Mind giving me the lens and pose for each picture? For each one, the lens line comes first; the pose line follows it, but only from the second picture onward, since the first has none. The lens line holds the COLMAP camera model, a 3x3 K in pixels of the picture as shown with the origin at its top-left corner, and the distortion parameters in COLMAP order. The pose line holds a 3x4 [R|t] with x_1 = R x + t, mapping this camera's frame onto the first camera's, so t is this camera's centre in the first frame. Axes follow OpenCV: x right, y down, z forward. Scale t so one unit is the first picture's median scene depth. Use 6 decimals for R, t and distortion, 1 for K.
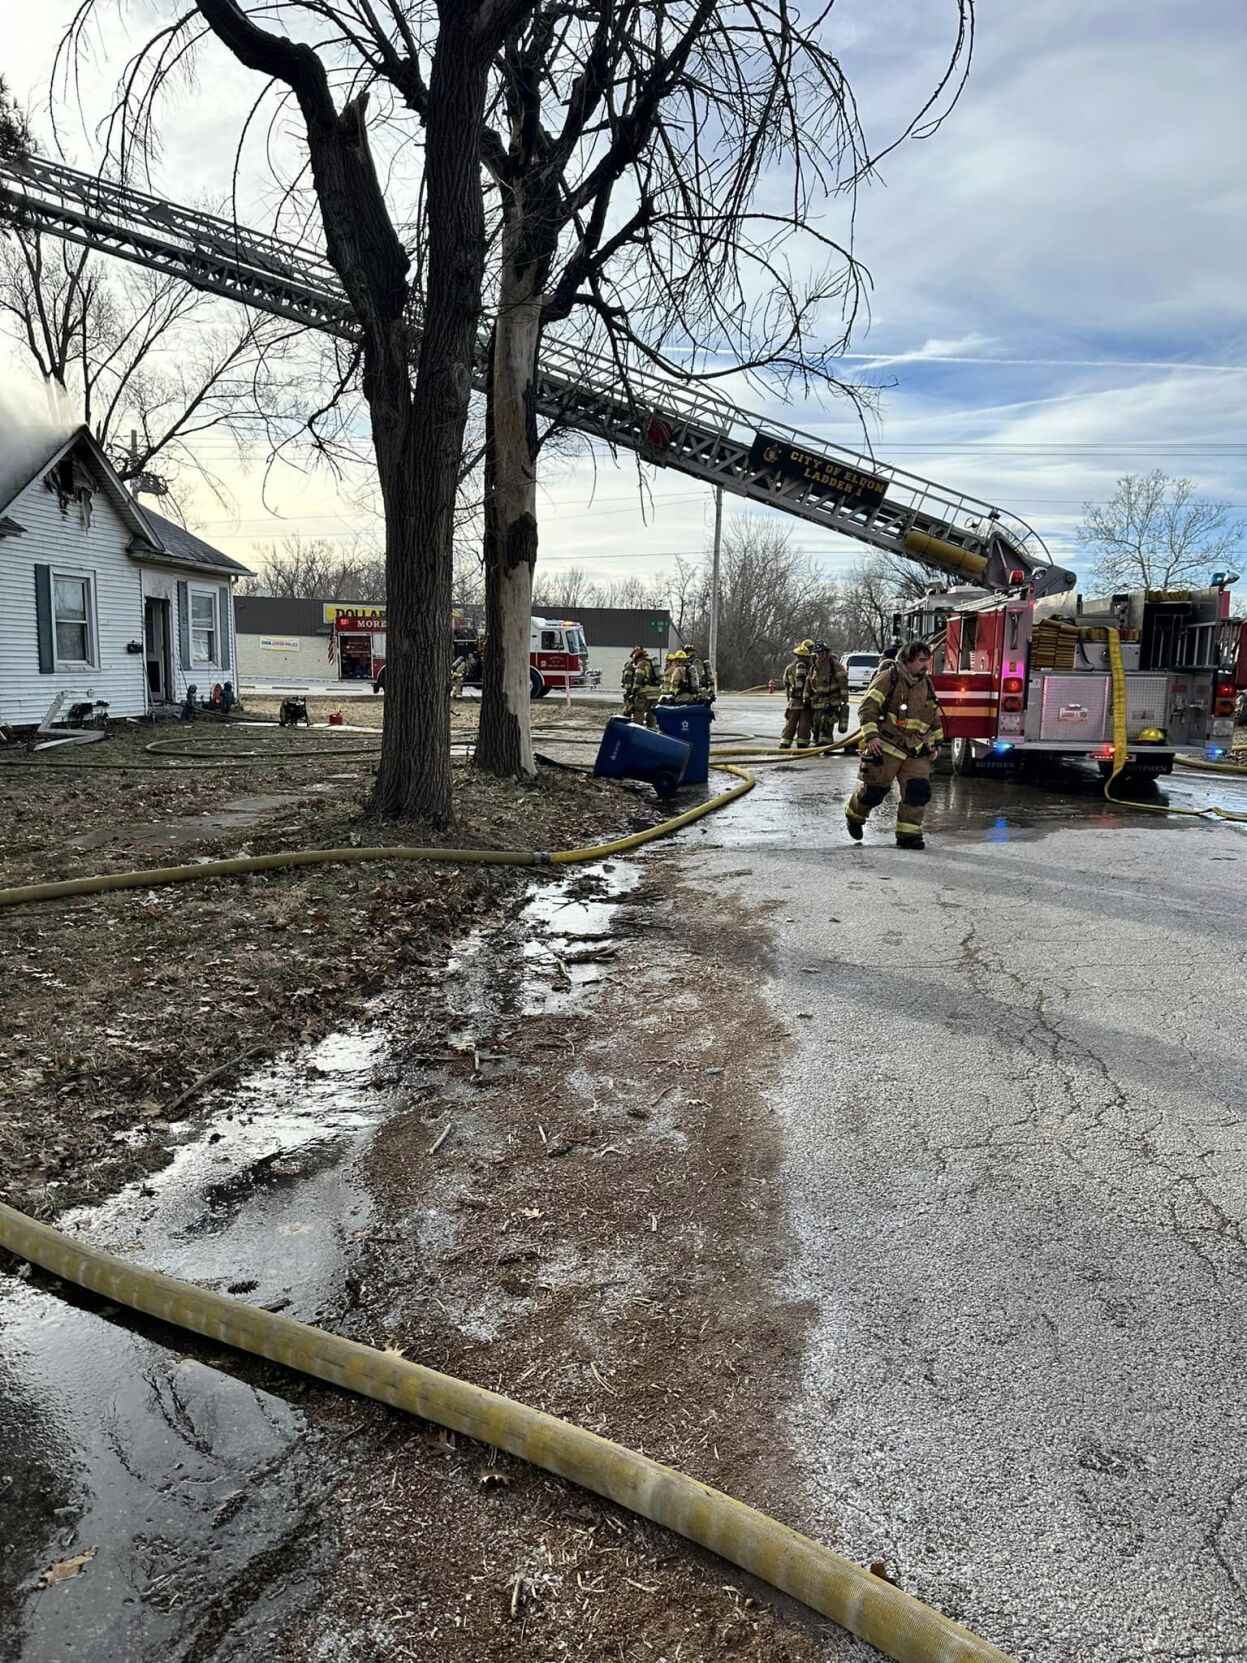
lens RADIAL K [[1170.3, 0, 623.5], [0, 1170.3, 831.5], [0, 0, 1]] dist [0.096860, -0.113354]
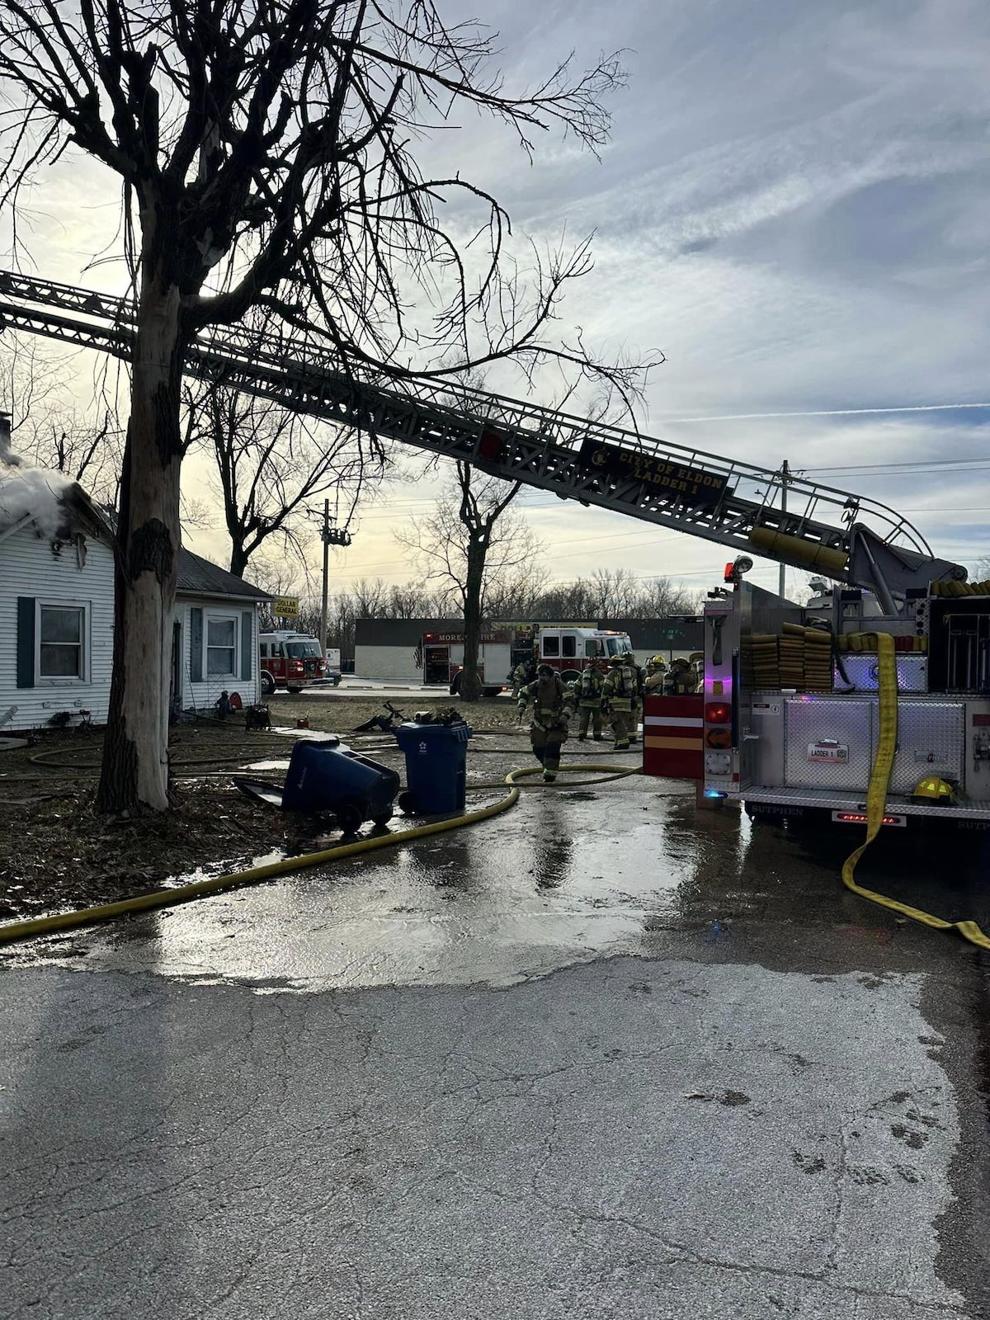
lens RADIAL K [[928.9, 0, 495.0], [0, 928.9, 660.0], [0, 0, 1]] dist [0.096860, -0.113354]
pose [[0.951936, -0.010528, -0.306115, 0.268141], [-0.034634, 0.989300, -0.141727, -0.049319], [0.304332, 0.145517, 0.941386, 0.290859]]
